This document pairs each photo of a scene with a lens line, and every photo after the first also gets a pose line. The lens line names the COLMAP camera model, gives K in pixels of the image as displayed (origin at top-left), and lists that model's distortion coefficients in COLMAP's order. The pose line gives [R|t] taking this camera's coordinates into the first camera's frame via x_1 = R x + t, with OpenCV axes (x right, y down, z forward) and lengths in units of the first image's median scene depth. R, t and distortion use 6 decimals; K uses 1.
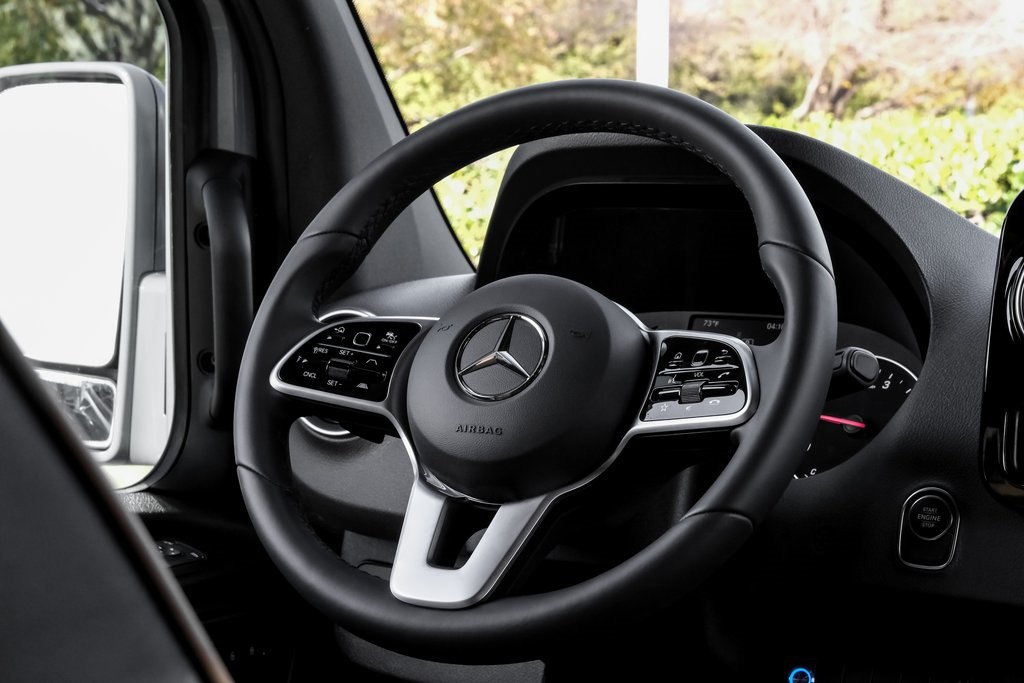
lens RADIAL K [[1964.8, 0, 512.0], [0, 1964.8, 341.5], [0, 0, 1]] dist [-0.035817, -0.121002]
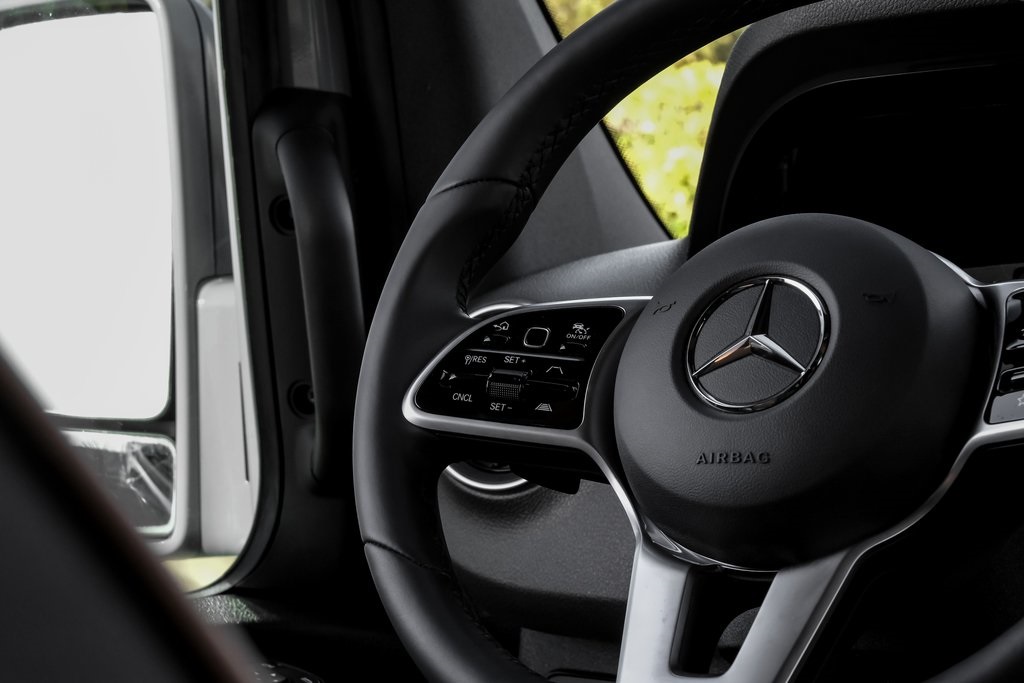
lens RADIAL K [[2473.6, 0, 512.0], [0, 2473.6, 341.5], [0, 0, 1]] dist [0.036080, -3.800129]
pose [[0.994947, -0.079469, -0.061355, -0.033014], [0.078485, 0.996748, -0.018284, 0.014418], [0.062608, 0.013377, 0.997949, 0.167038]]
